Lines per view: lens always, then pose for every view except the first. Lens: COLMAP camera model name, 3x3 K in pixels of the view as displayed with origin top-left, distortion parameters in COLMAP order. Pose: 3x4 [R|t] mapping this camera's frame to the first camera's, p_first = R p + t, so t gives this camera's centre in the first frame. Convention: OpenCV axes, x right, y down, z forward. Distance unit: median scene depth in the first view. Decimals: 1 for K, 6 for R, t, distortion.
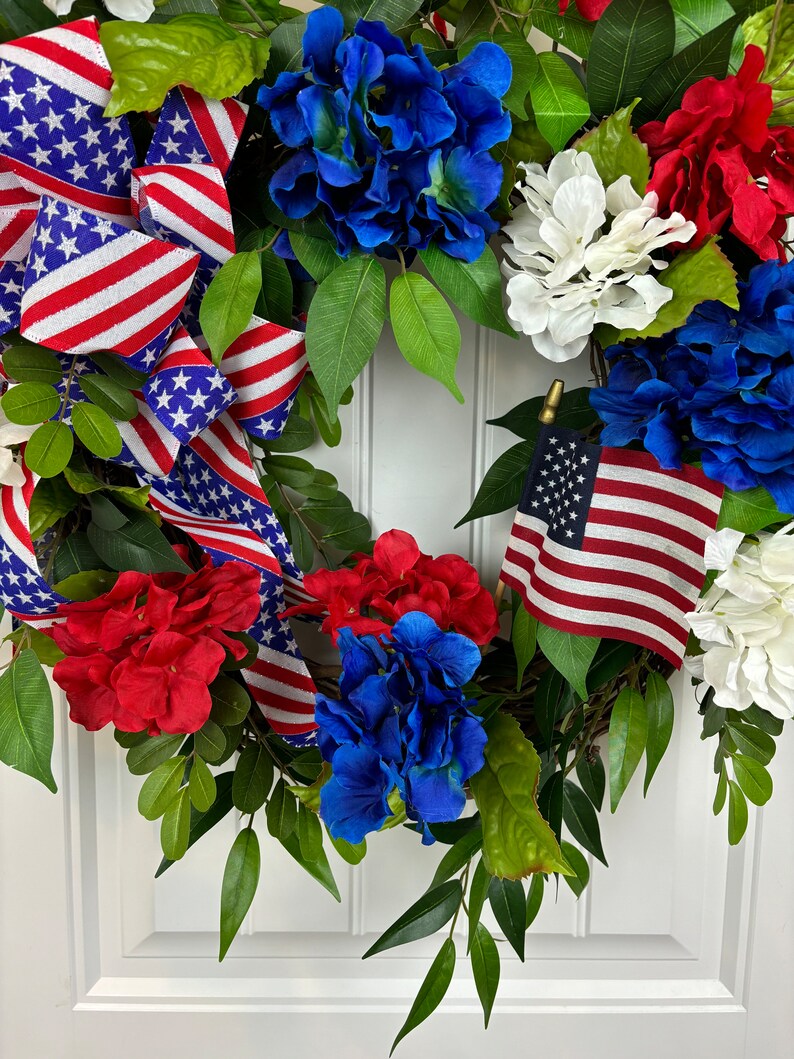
lens RADIAL K [[798.3, 0, 397.0], [0, 798.3, 529.5], [0, 0, 1]] dist [0.000201, -0.004968]
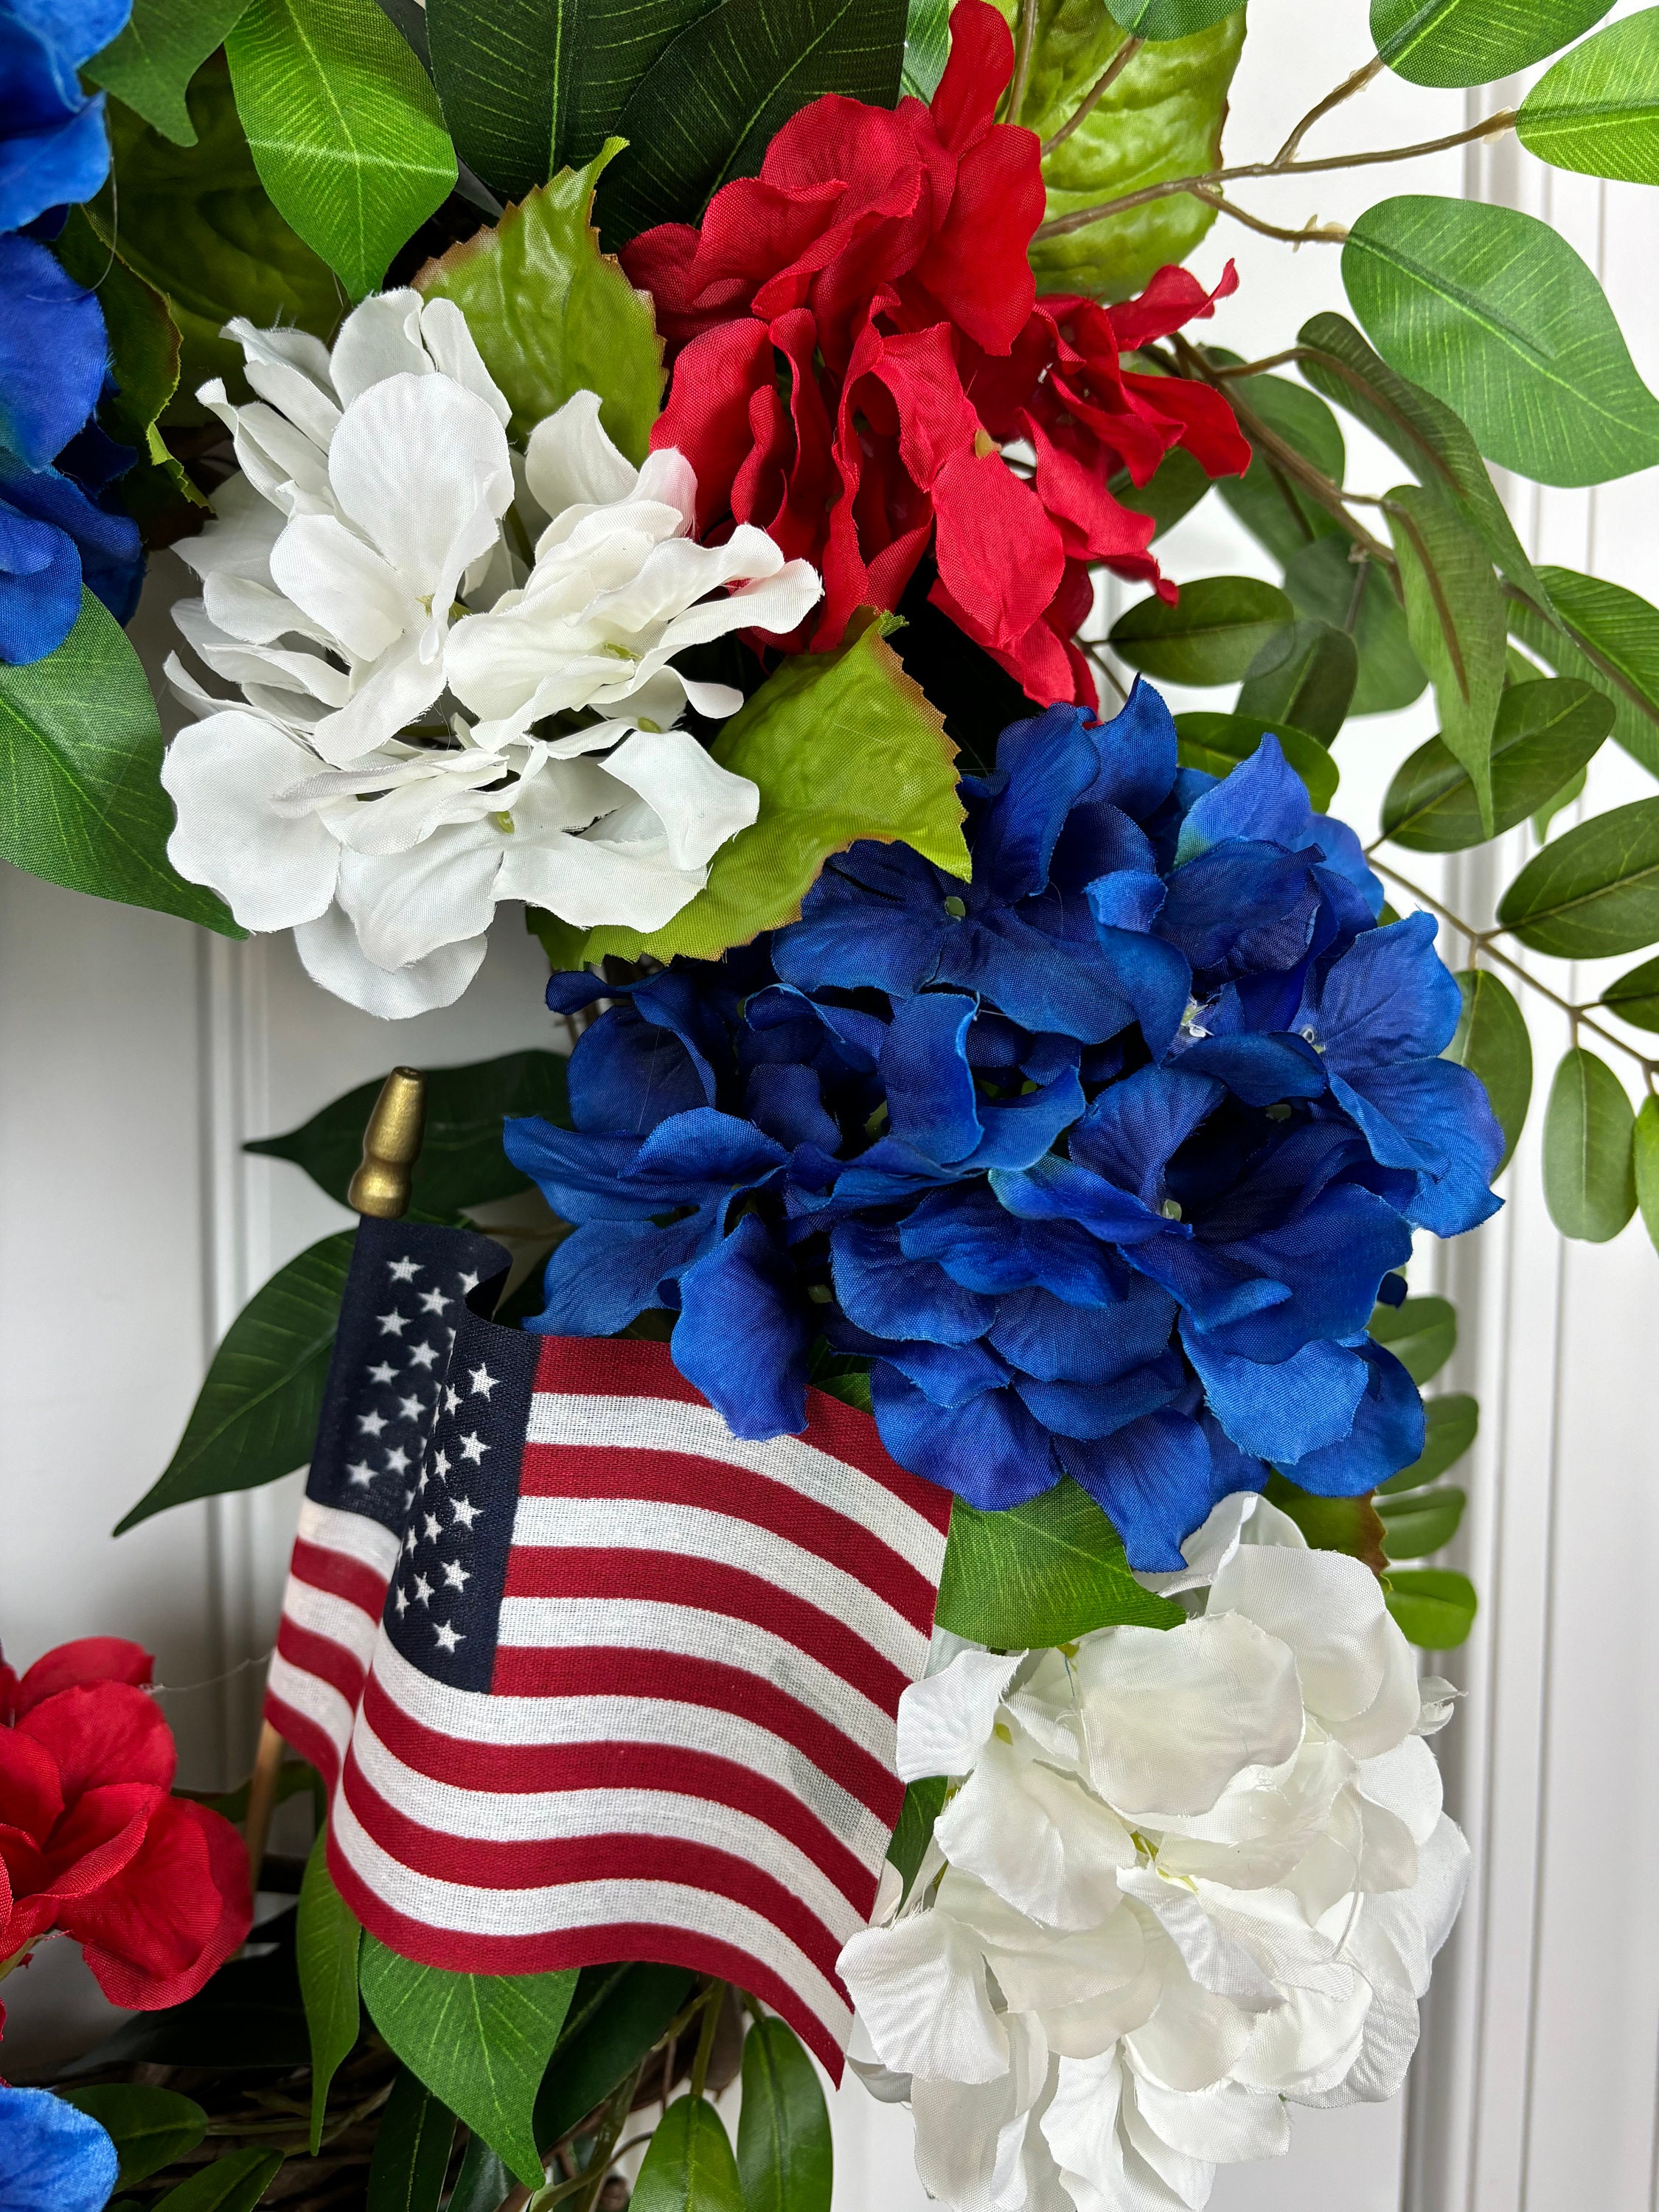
lens RADIAL K [[1675.3, 0, 829.5], [0, 1675.3, 1106.0], [0, 0, 1]] dist [0.000183, -0.035078]
pose [[0.950988, -0.030732, 0.307698, 0.178236], [0.044987, 0.998213, -0.039340, -0.159155], [-0.305939, 0.051254, 0.950671, 0.414512]]
